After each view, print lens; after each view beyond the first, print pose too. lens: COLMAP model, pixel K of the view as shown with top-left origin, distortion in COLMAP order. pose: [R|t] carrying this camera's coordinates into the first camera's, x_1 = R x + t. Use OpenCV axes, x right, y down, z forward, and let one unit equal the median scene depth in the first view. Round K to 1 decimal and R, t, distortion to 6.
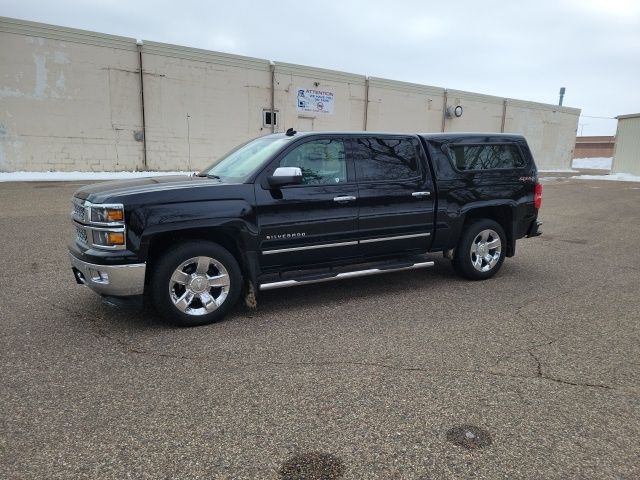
lens RADIAL K [[479.3, 0, 325.4], [0, 479.3, 236.7], [0, 0, 1]] dist [0.057990, -0.040611]
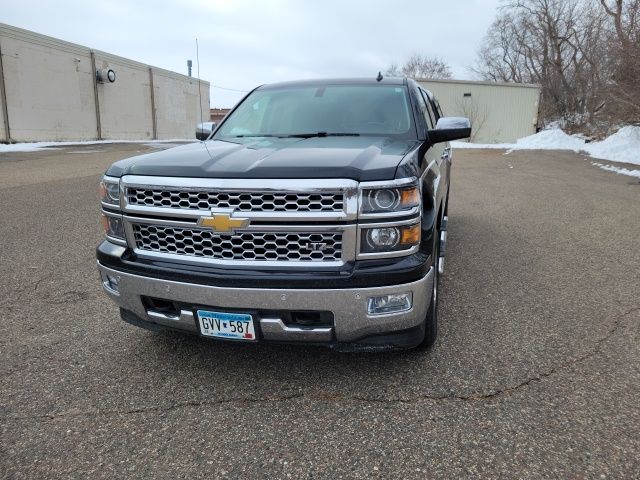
lens RADIAL K [[479.3, 0, 324.1], [0, 479.3, 227.8], [0, 0, 1]] dist [0.057990, -0.040611]
pose [[0.703912, -0.162054, 0.691554, -0.552760], [0.136387, 0.986346, 0.092309, -0.044798], [-0.697070, 0.029342, 0.716402, 0.388967]]
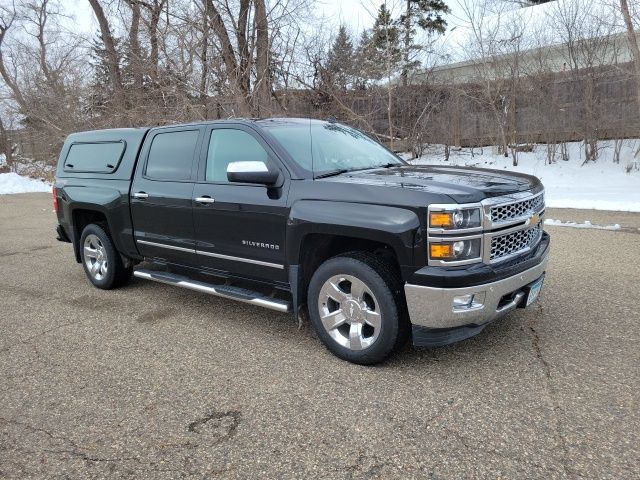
lens RADIAL K [[478.5, 0, 323.5], [0, 478.5, 230.1], [0, 0, 1]] dist [0.058770, -0.041068]
pose [[-0.373748, -0.141460, 0.916680, -0.749576], [0.194912, 0.954256, 0.226728, -0.175335], [-0.906820, 0.263411, -0.329079, 1.066696]]
